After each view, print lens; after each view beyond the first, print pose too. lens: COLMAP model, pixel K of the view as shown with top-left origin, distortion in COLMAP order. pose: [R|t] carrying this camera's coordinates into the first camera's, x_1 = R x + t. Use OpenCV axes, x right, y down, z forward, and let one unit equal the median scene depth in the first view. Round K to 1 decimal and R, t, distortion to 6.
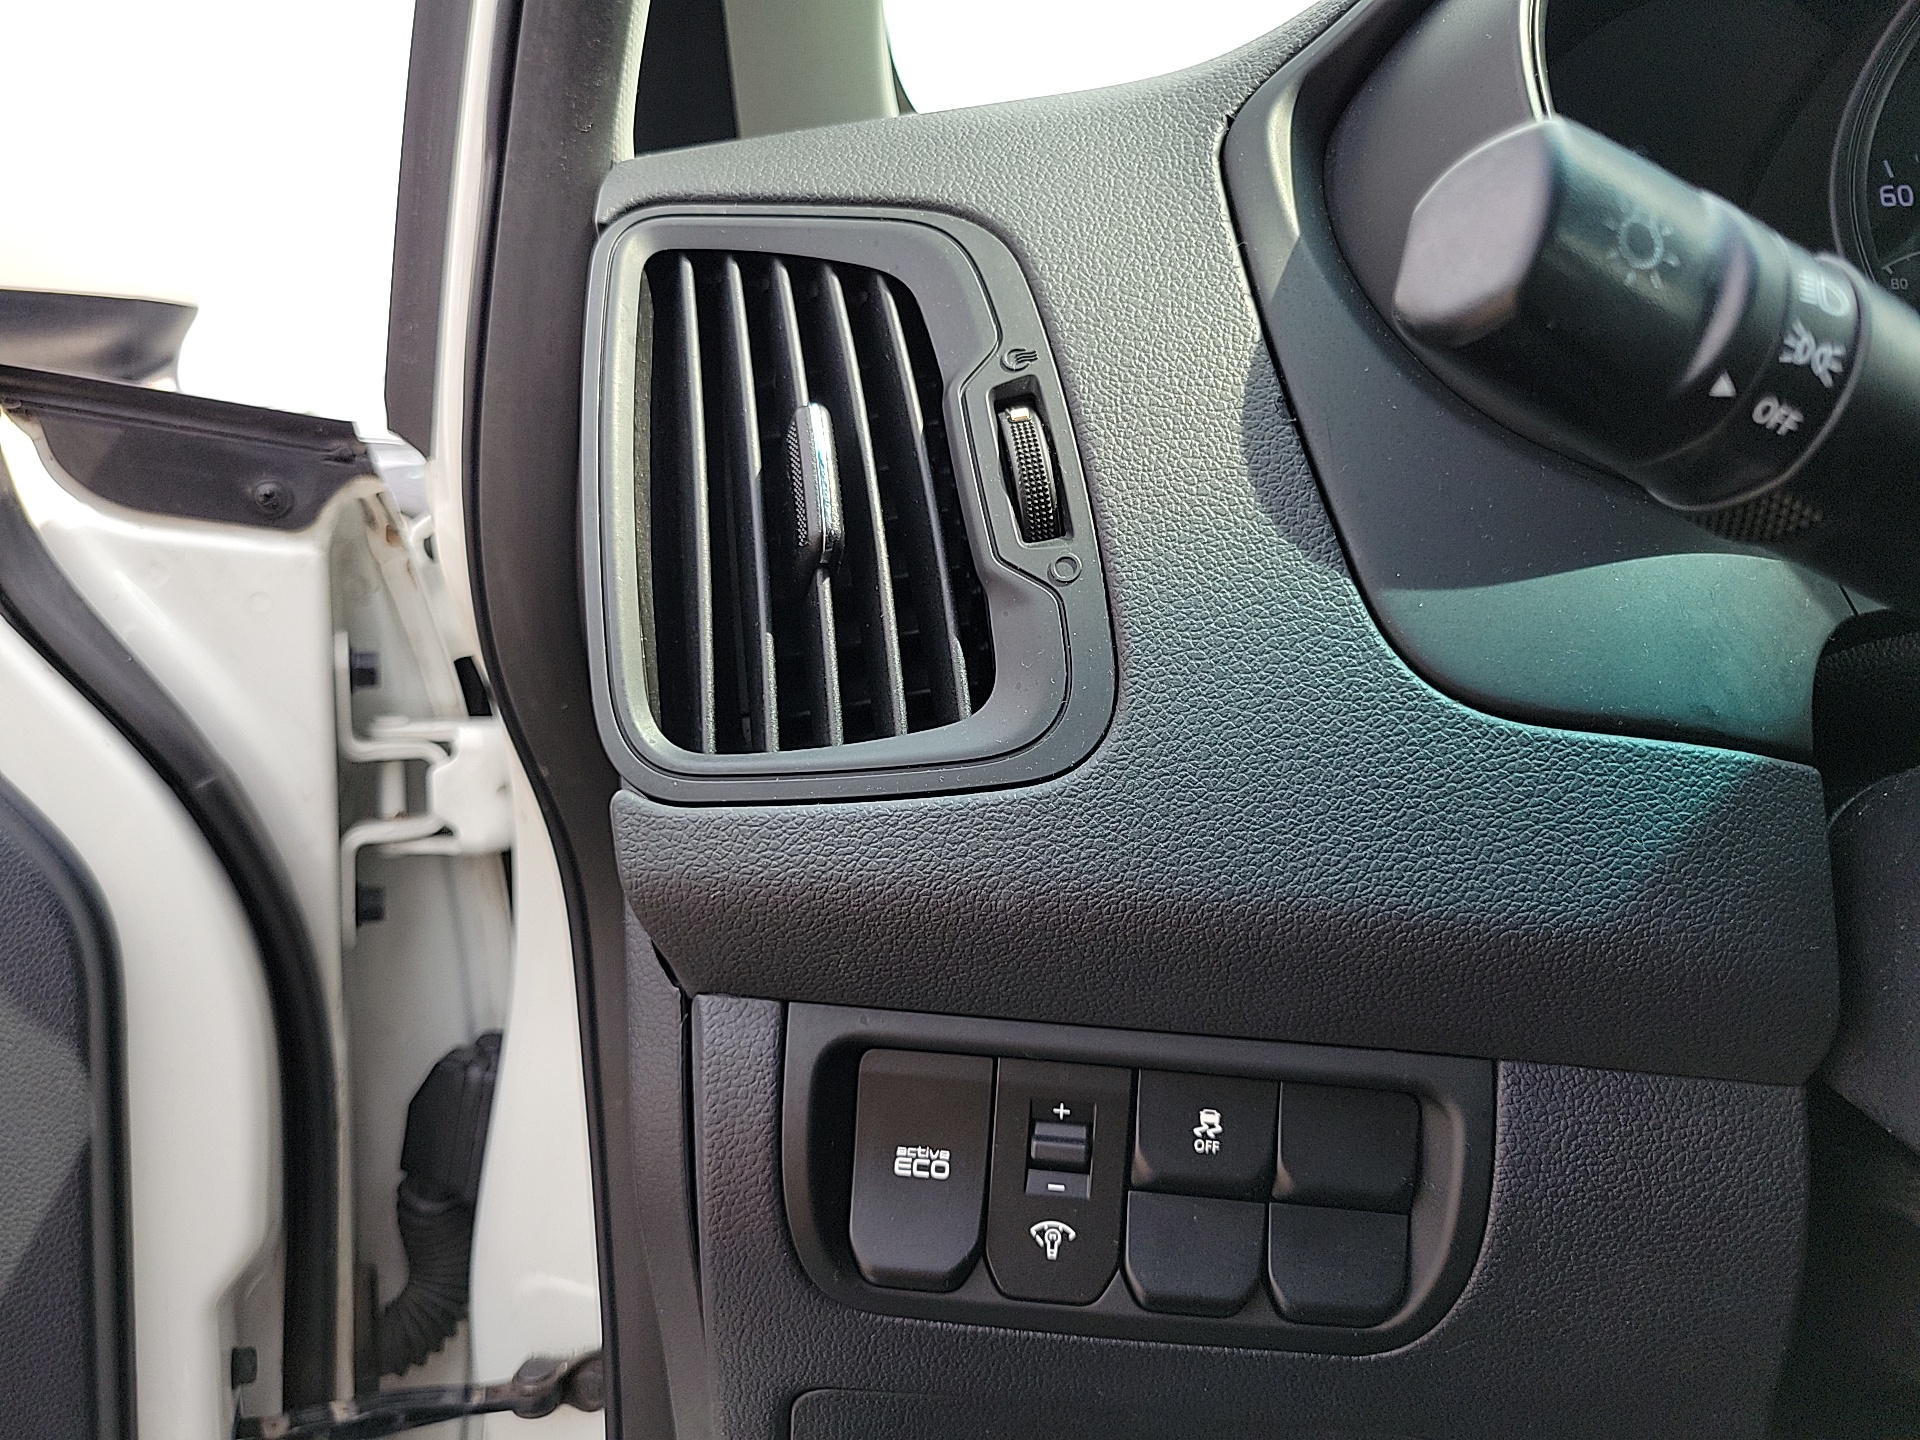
lens RADIAL K [[1476.6, 0, 979.7], [0, 1476.6, 748.6], [0, 0, 1]] dist [0.036769, -0.024819]
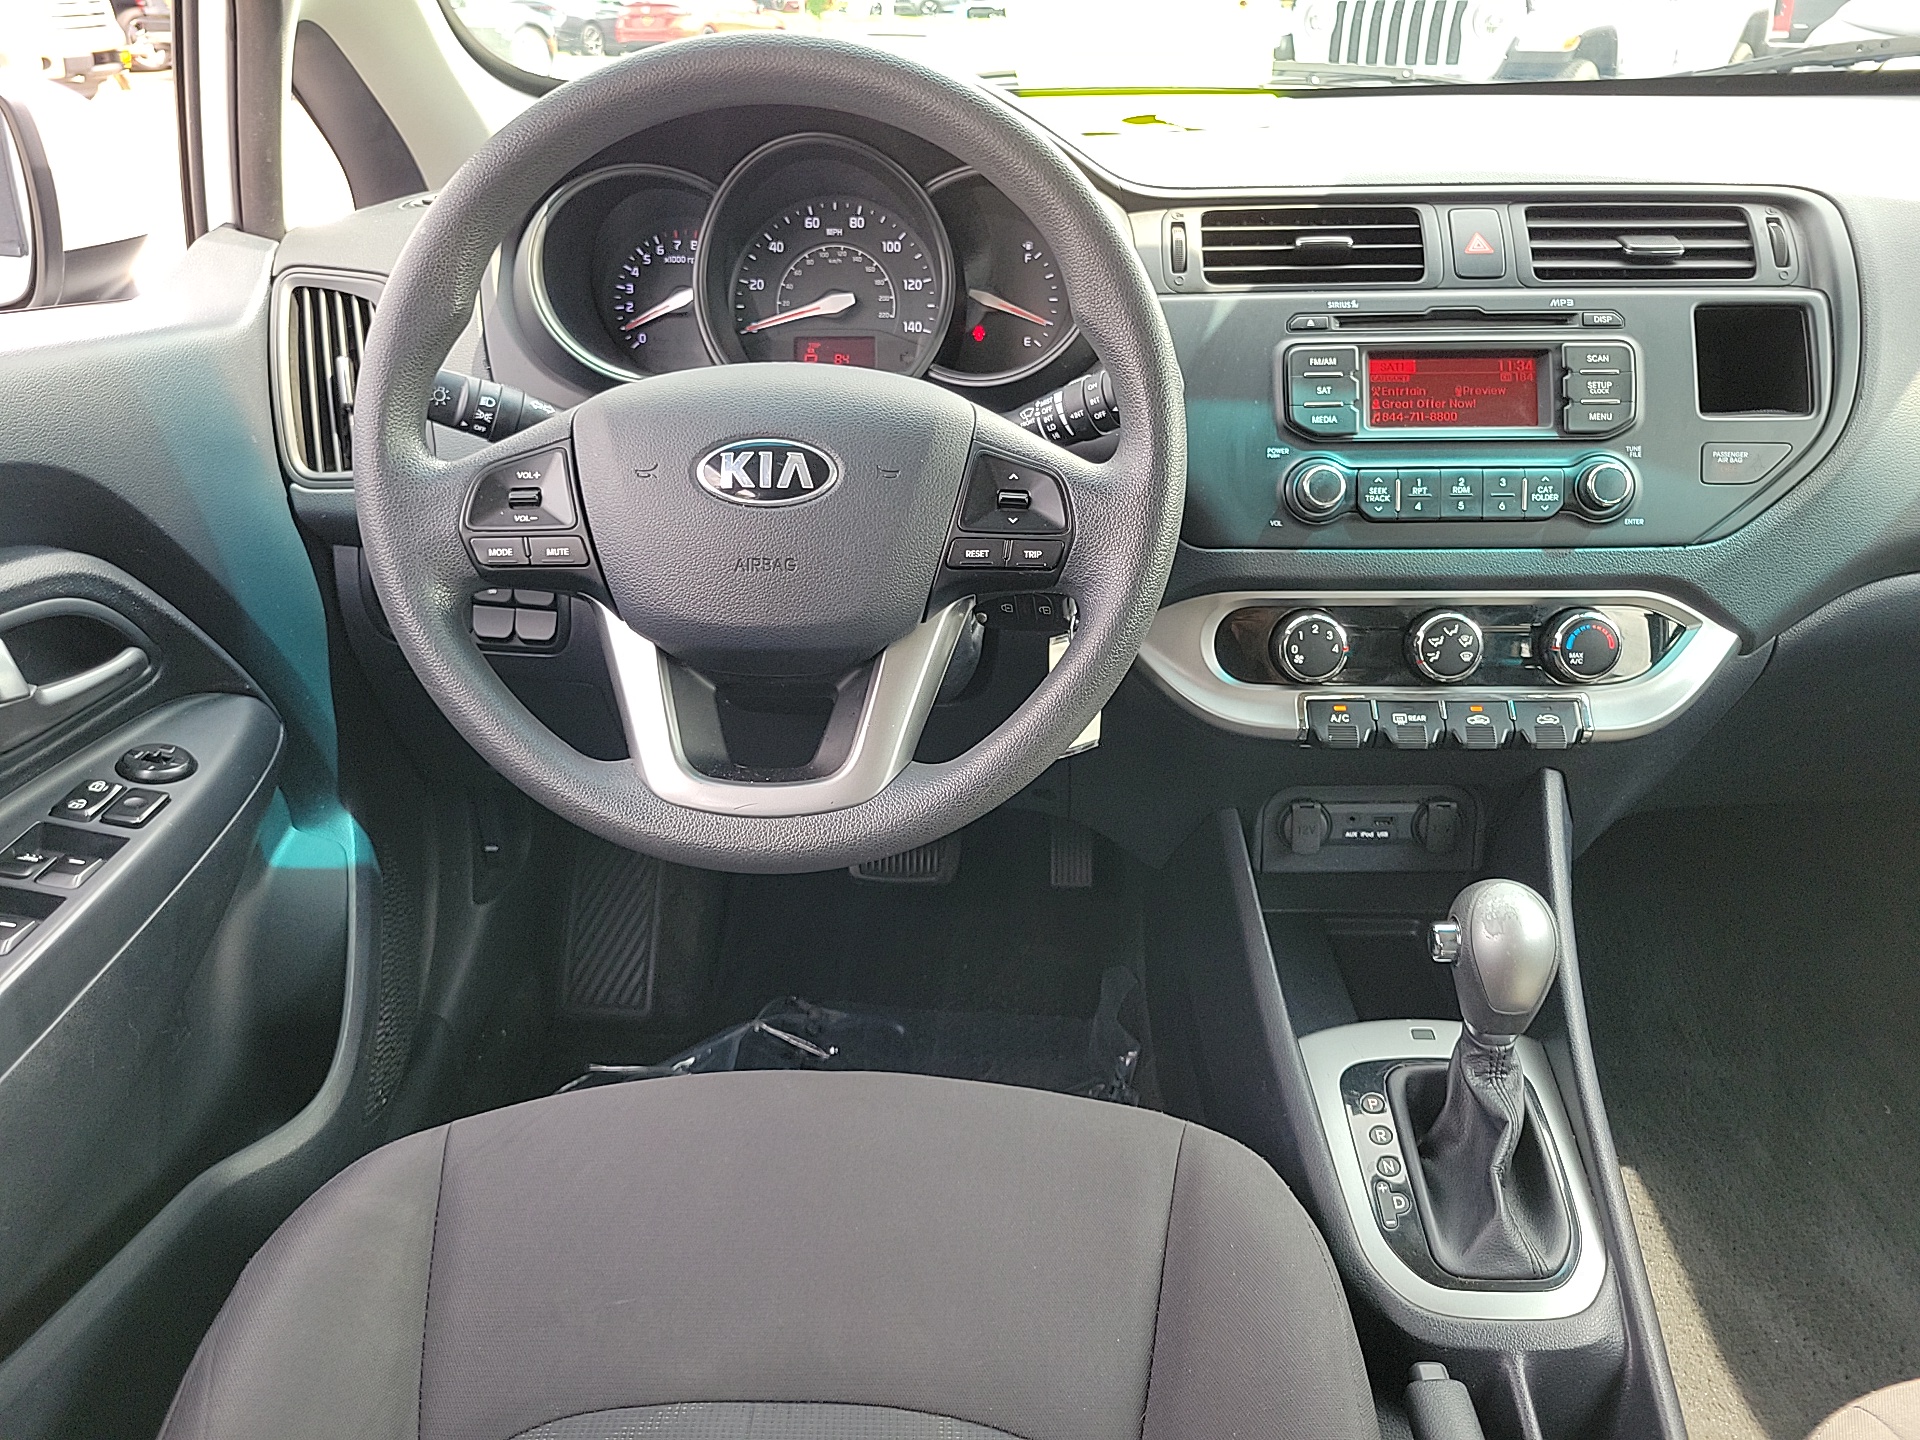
lens RADIAL K [[1476.6, 0, 950.2], [0, 1476.6, 705.7], [0, 0, 1]] dist [0.036769, -0.024819]
pose [[0.999655, -0.004289, -0.025896, 1.230075], [0.011595, 0.957238, 0.289071, -0.416693], [0.023548, -0.289271, 0.956957, -2.145732]]
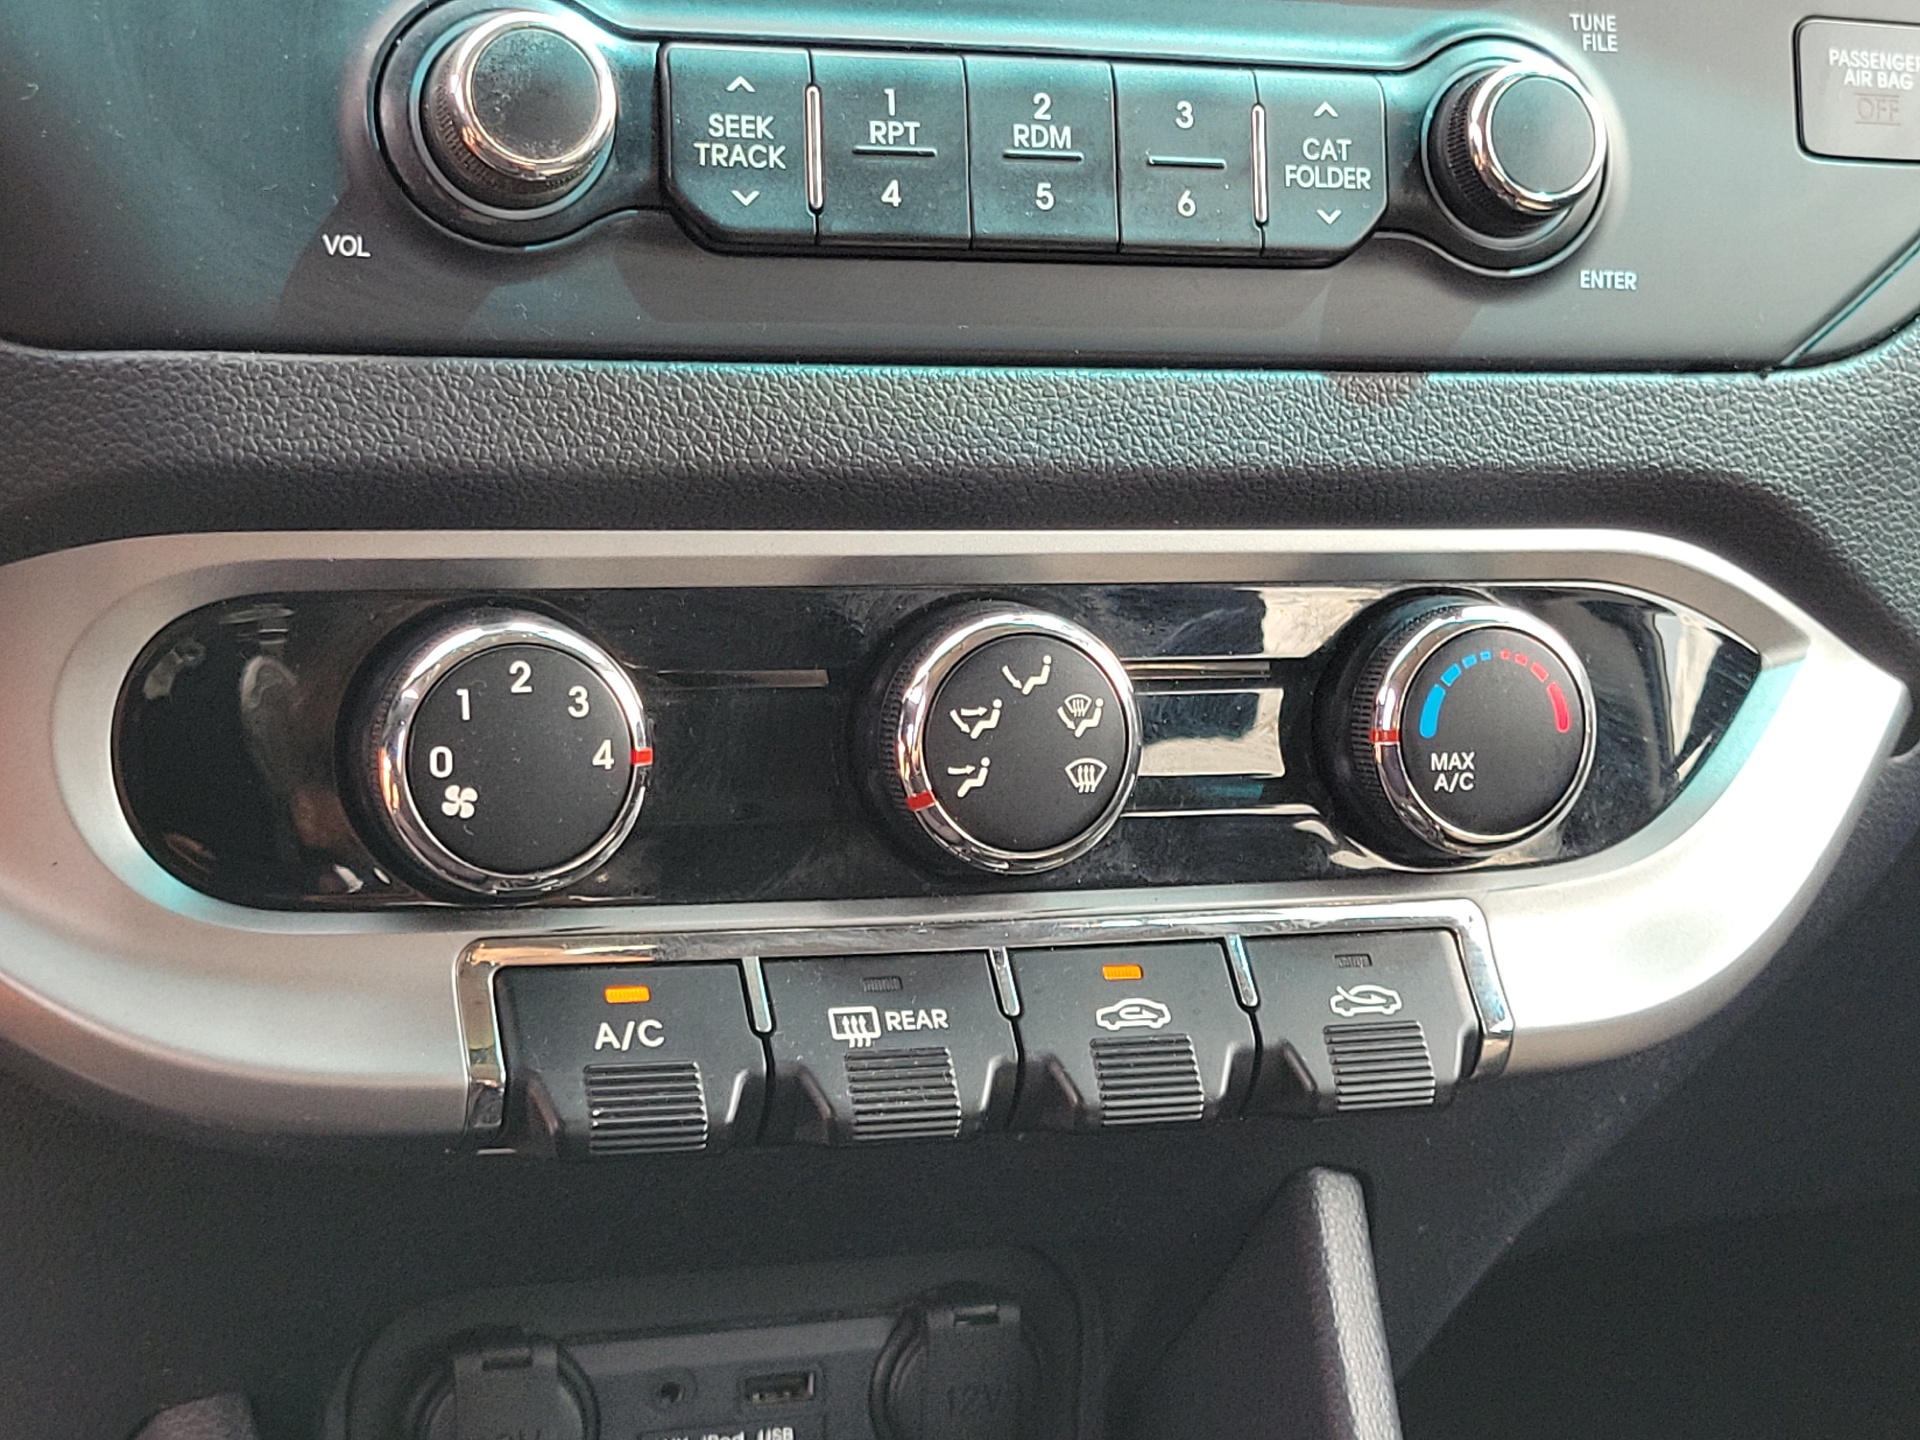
lens RADIAL K [[3413.0, 0, 920.2], [0, 3413.0, 750.7], [0, 0, 1]] dist [0.011418, 0.000000]
pose [[0.941531, -0.028053, 0.335756, 1.498856], [-0.048628, 0.974780, 0.217808, -0.047968], [-0.333399, -0.221400, 0.916421, -0.892060]]
